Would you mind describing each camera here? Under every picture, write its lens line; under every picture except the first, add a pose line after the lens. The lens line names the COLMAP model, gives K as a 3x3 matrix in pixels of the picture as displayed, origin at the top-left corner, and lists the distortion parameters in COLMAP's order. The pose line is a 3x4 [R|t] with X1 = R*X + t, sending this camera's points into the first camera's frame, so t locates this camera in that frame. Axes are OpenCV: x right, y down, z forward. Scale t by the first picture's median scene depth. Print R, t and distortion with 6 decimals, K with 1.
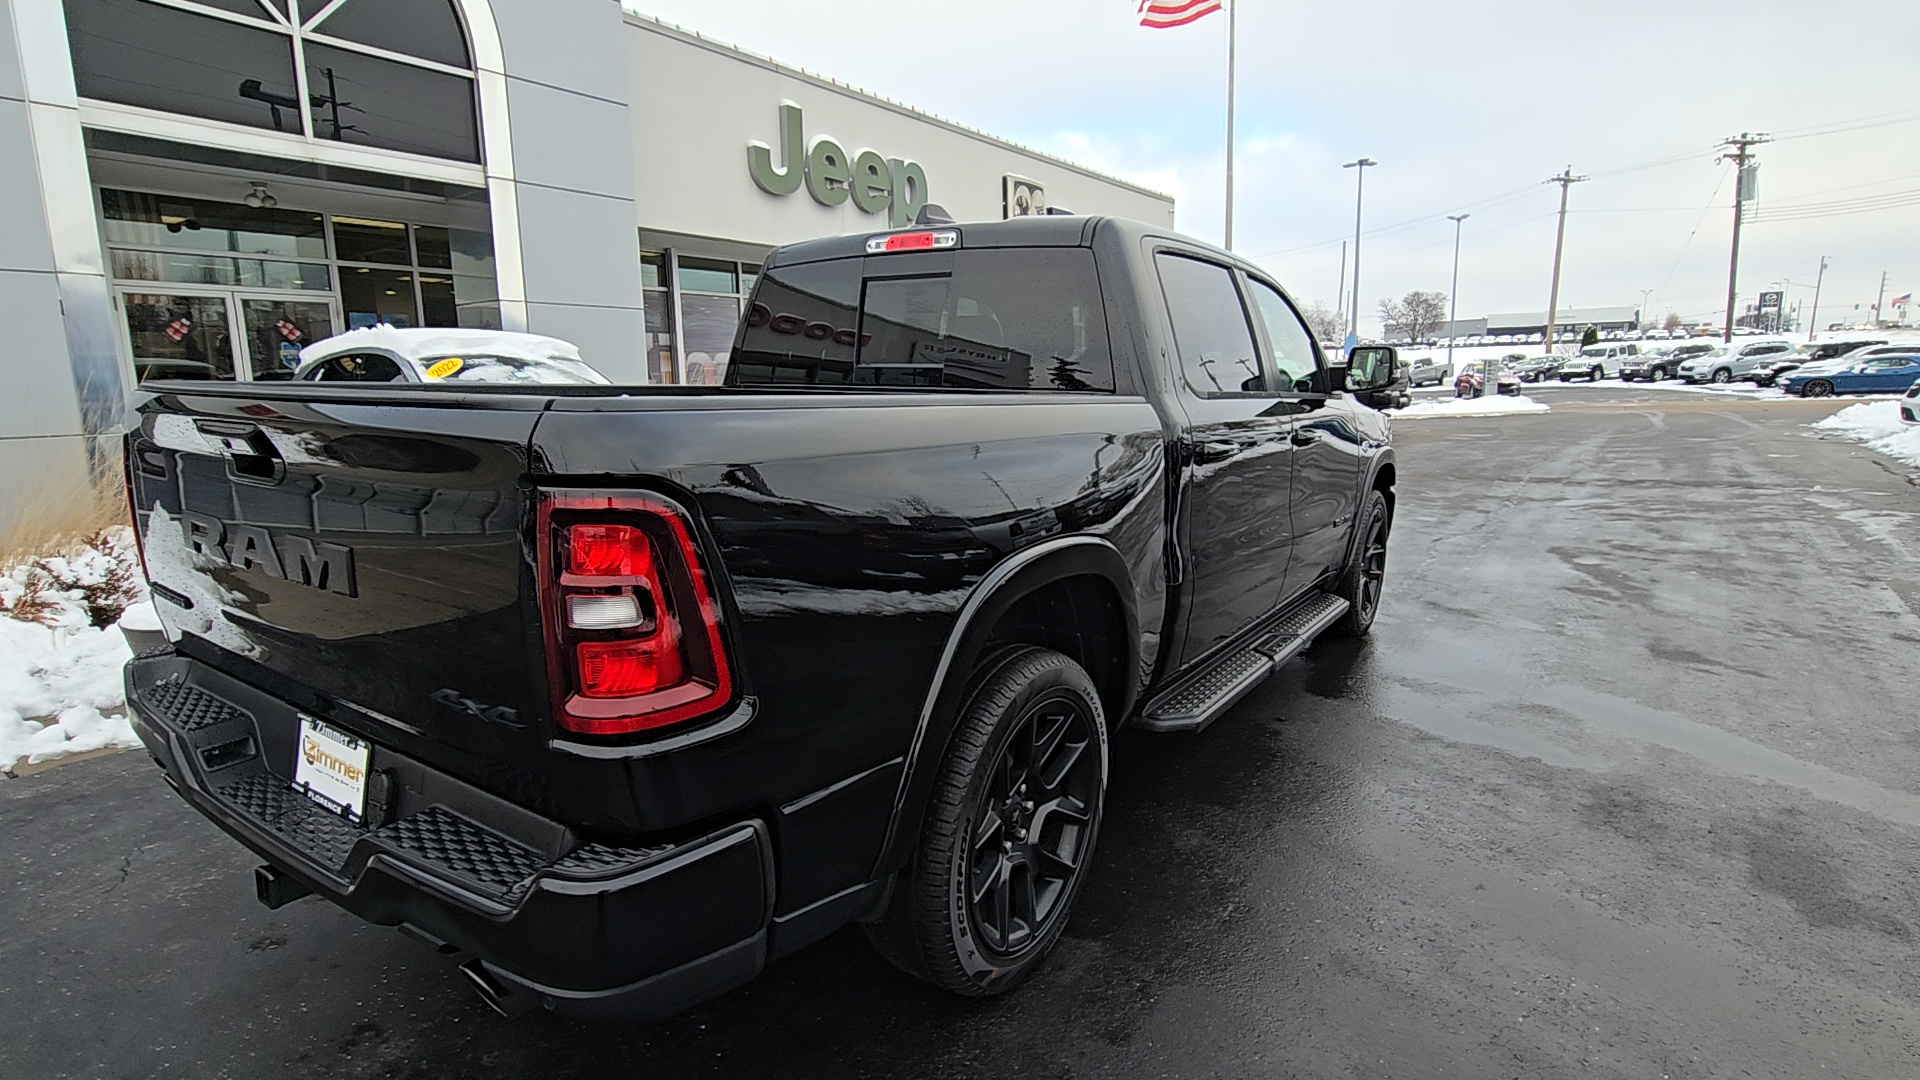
lens RADIAL K [[963.5, 0, 951.0], [0, 963.5, 548.9], [0, 0, 1]] dist [0.000369, -0.000982]
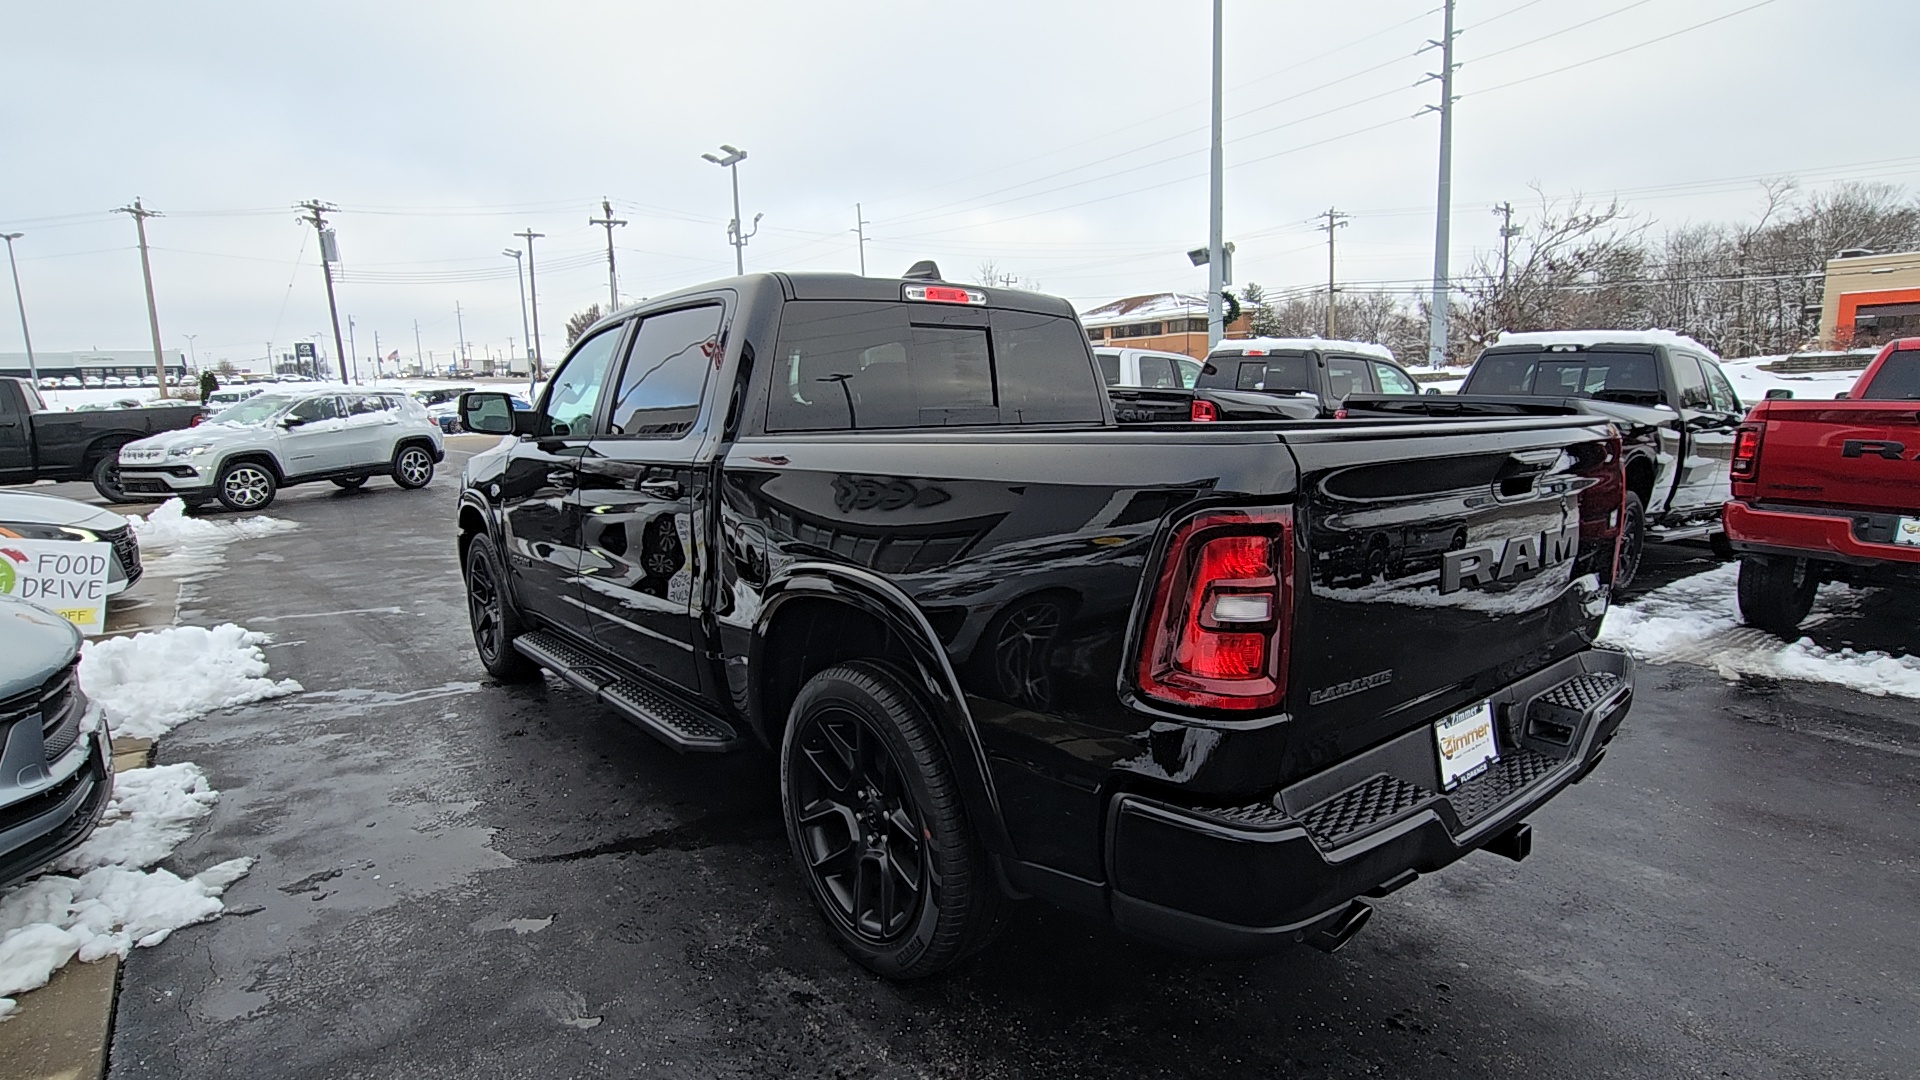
lens RADIAL K [[963.5, 0, 950.9], [0, 963.5, 545.3], [0, 0, 1]] dist [0.000369, -0.000982]
pose [[0.279490, -0.147754, 0.948712, -0.211397], [0.194271, 0.976354, 0.094827, -0.027068], [-0.940289, 0.157804, 0.301586, 0.133580]]
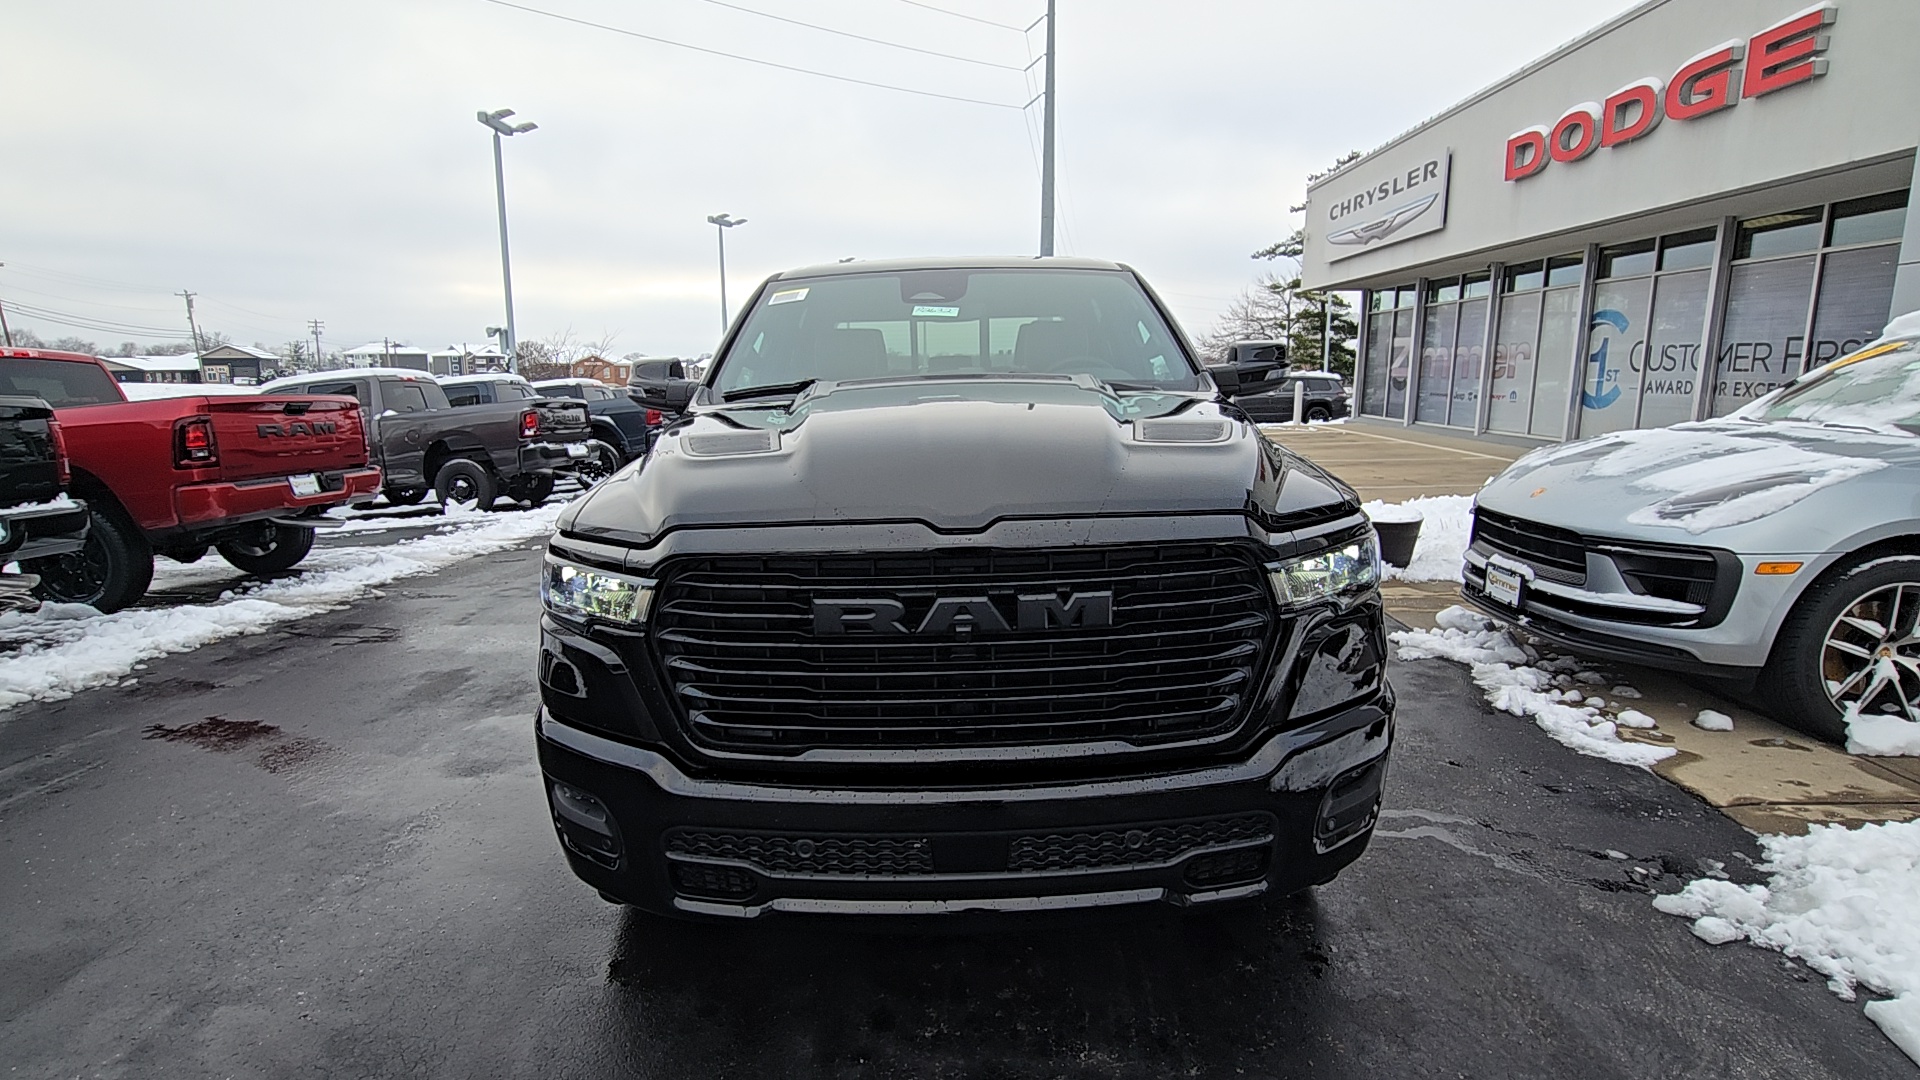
lens RADIAL K [[963.5, 0, 950.0], [0, 963.5, 547.1], [0, 0, 1]] dist [0.000369, -0.000982]
pose [[-0.821063, 0.119053, -0.558284, 0.178512], [-0.085911, 0.941098, 0.327037, -0.087301], [0.564335, 0.316481, -0.762474, 0.457210]]
